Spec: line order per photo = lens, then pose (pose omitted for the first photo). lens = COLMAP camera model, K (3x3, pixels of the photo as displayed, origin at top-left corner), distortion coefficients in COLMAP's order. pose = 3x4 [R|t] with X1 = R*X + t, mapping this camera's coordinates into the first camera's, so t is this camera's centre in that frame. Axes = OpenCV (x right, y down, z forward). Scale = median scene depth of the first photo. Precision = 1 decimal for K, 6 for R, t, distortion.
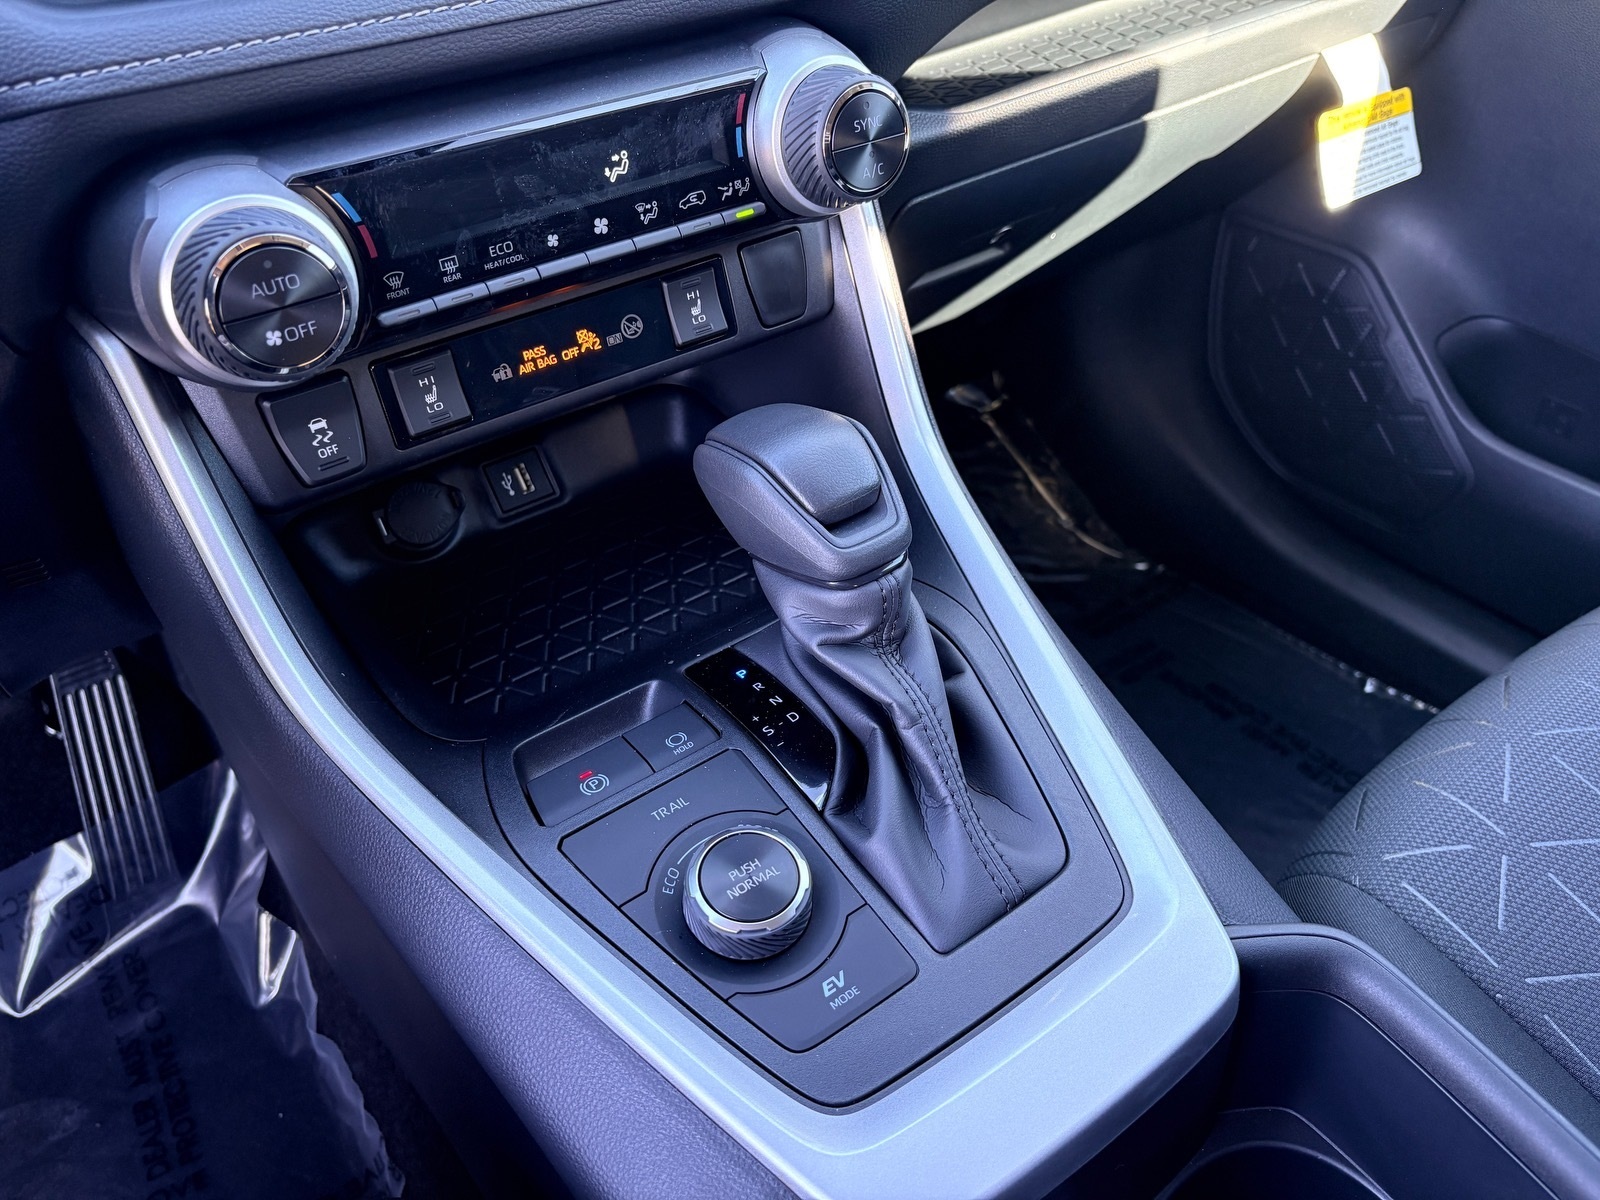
lens RADIAL K [[1251.4, 0, 800.0], [0, 1251.4, 600.0], [0, 0, 1]] dist [-0.003846, 0.038115]
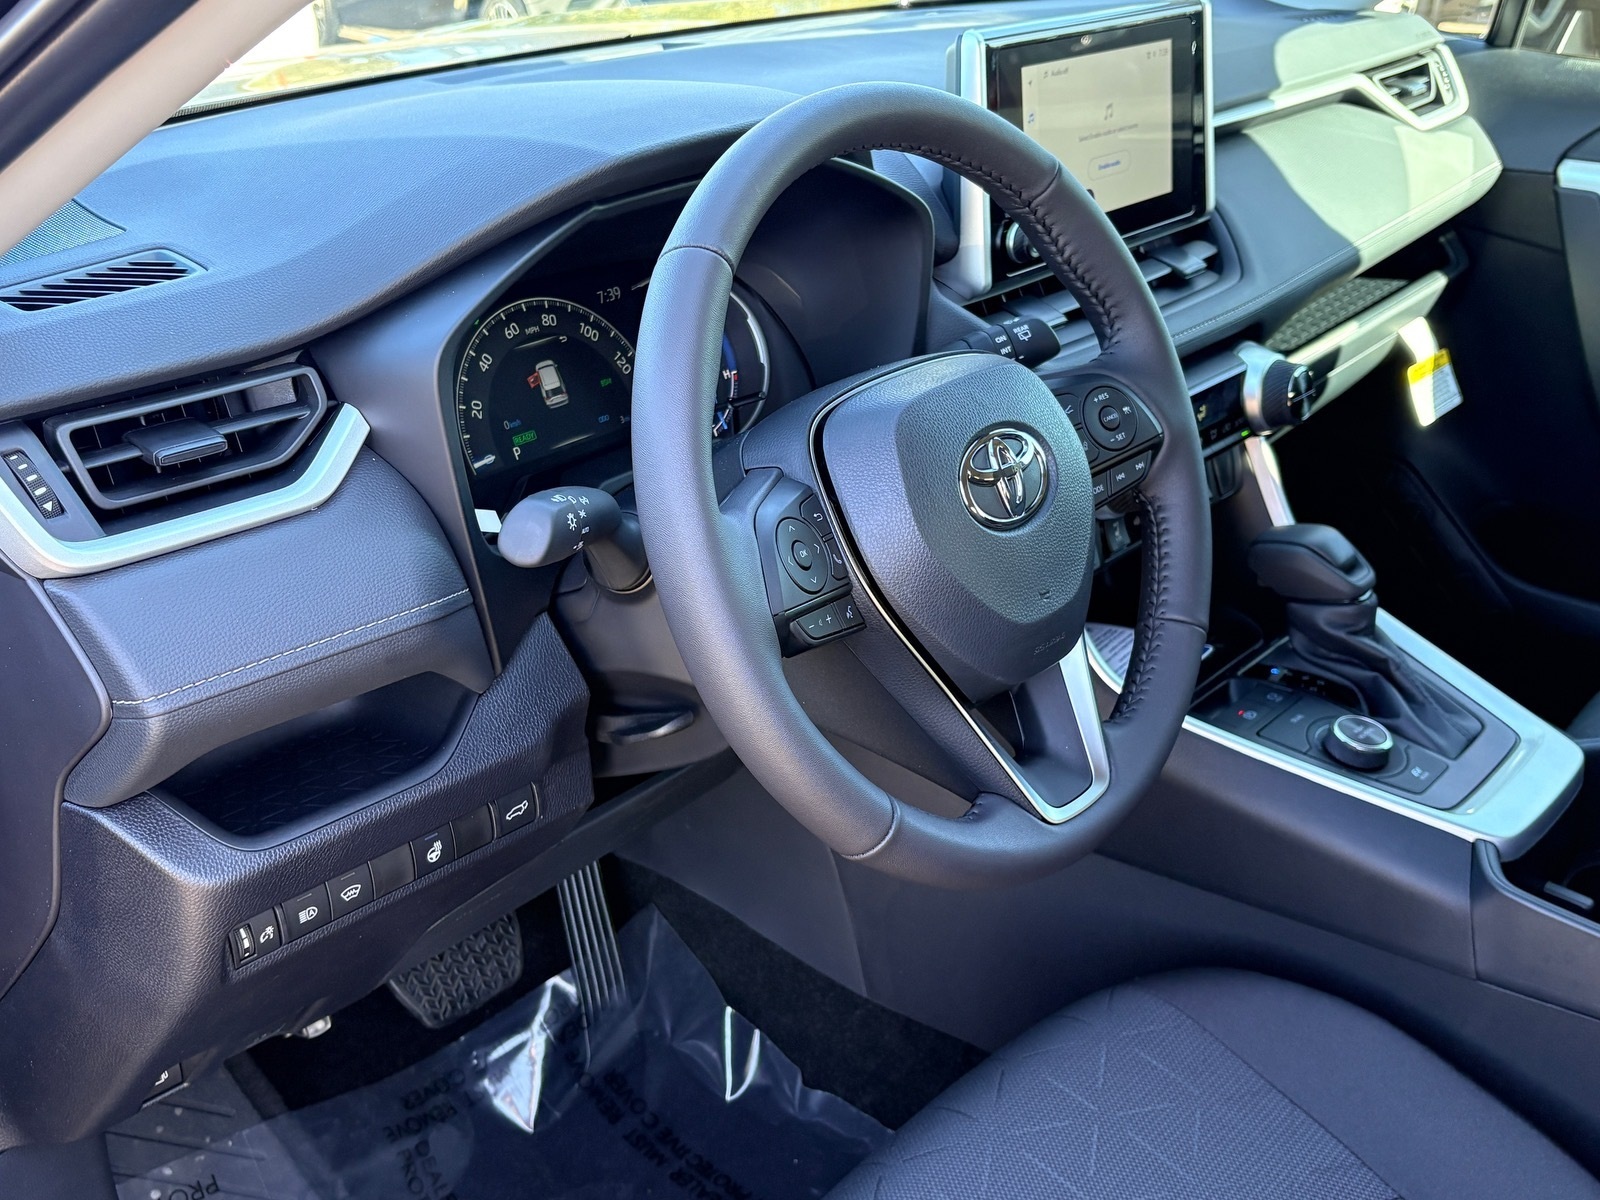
lens RADIAL K [[1692.8, 0, 801.0], [0, 1692.8, 625.2], [0, 0, 1]] dist [0.112984, -0.220082]
pose [[0.974890, -0.073599, 0.210173, -1.301785], [0.118531, 0.970500, -0.209954, 0.456214], [-0.188520, 0.229594, 0.954854, -1.334410]]
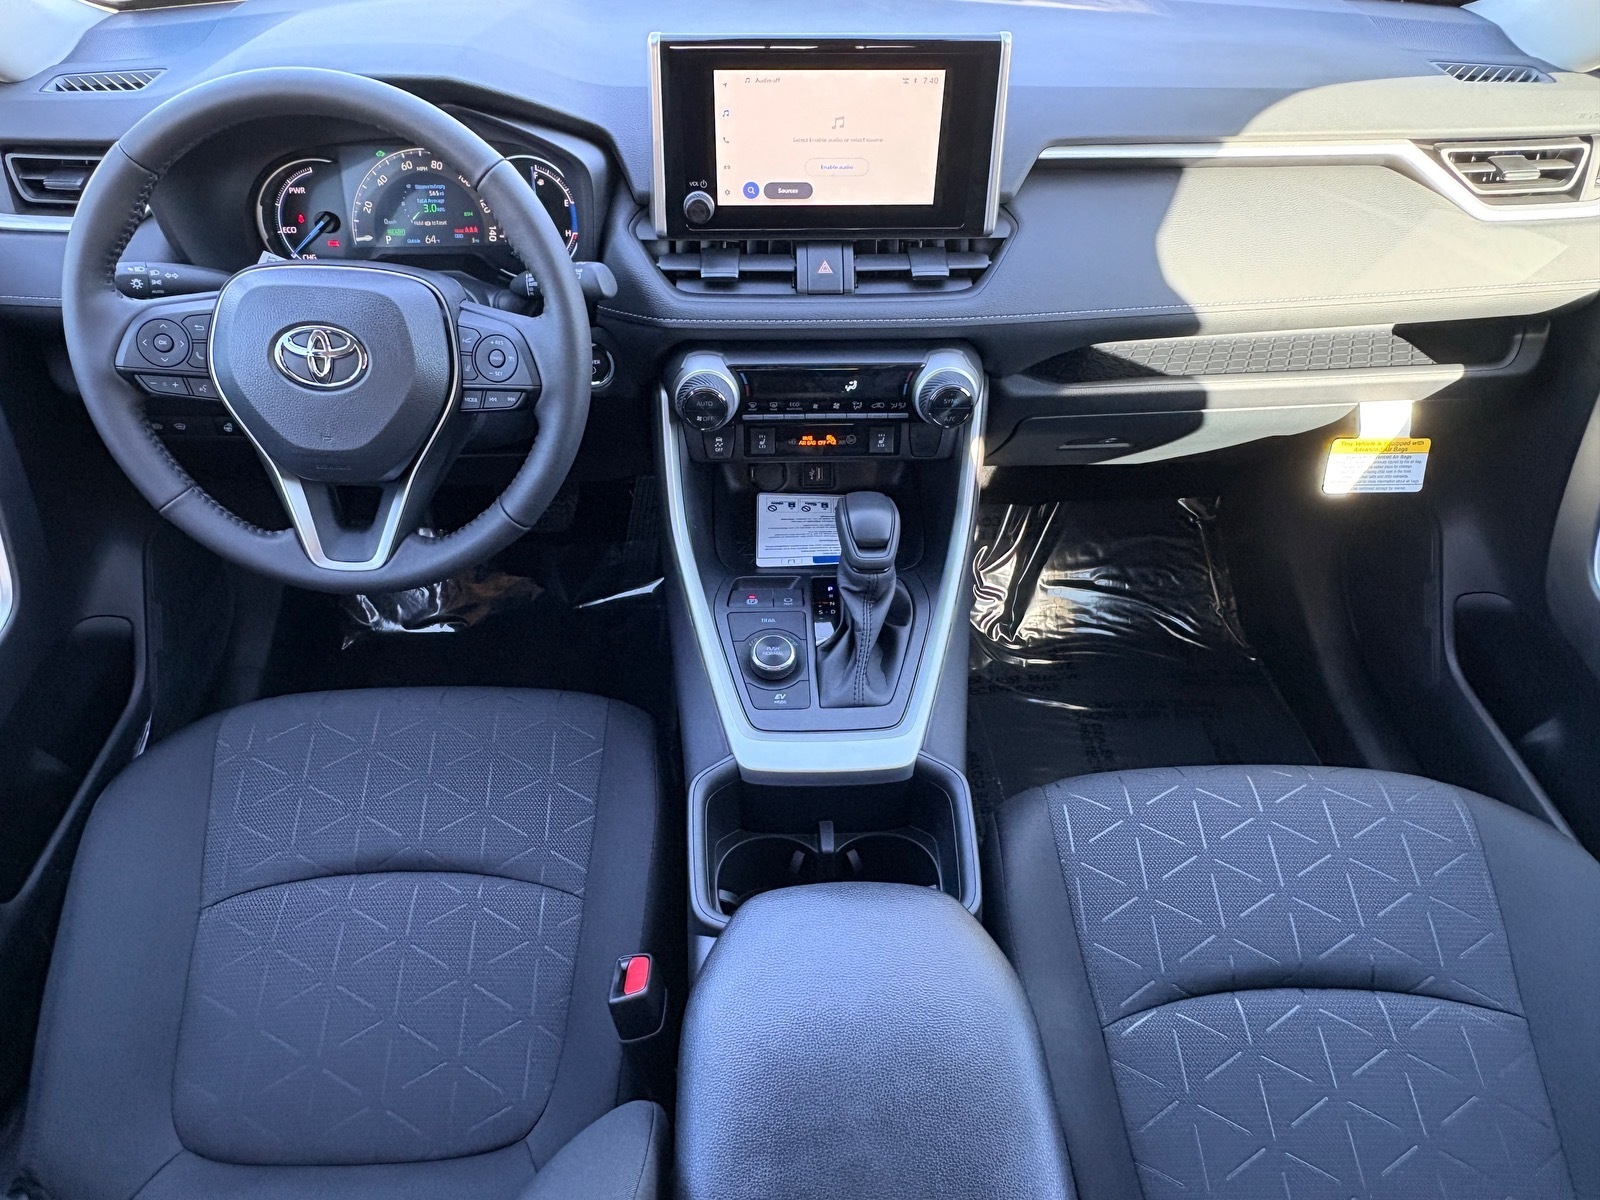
lens RADIAL K [[1022.0, 0, 776.7], [0, 1022.0, 600.5], [0, 0, 1]] dist [0.001788, -0.002502]
pose [[0.822500, 0.417427, -0.386326, 0.682865], [-0.376269, 0.908704, 0.180770, -0.255063], [0.426515, -0.003321, 0.904475, -0.906894]]
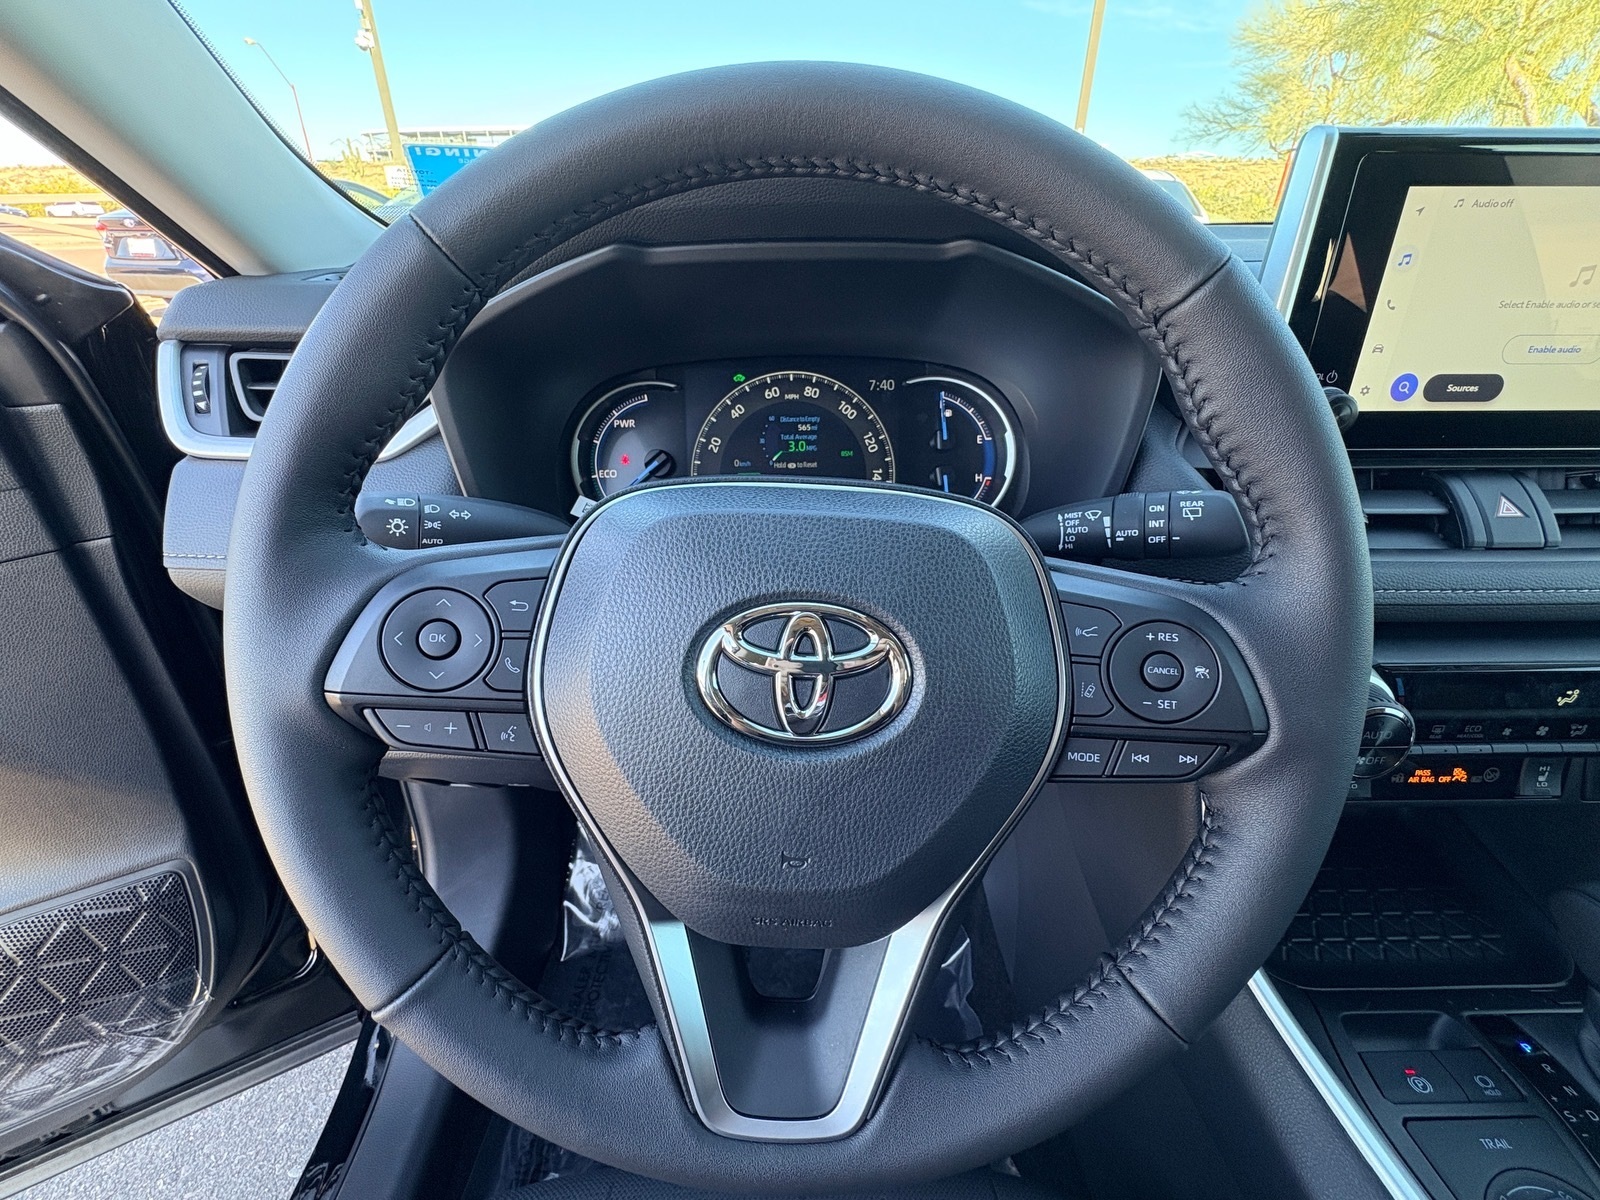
lens RADIAL K [[698.5, 0, 791.9], [0, 698.5, 597.1], [0, 0, 1]] dist [0.001355, -0.001118]
pose [[0.814885, 0.304909, -0.492944, -0.504469], [-0.377112, 0.924740, -0.051407, -0.059020], [0.440170, 0.227786, 0.868541, -0.162493]]
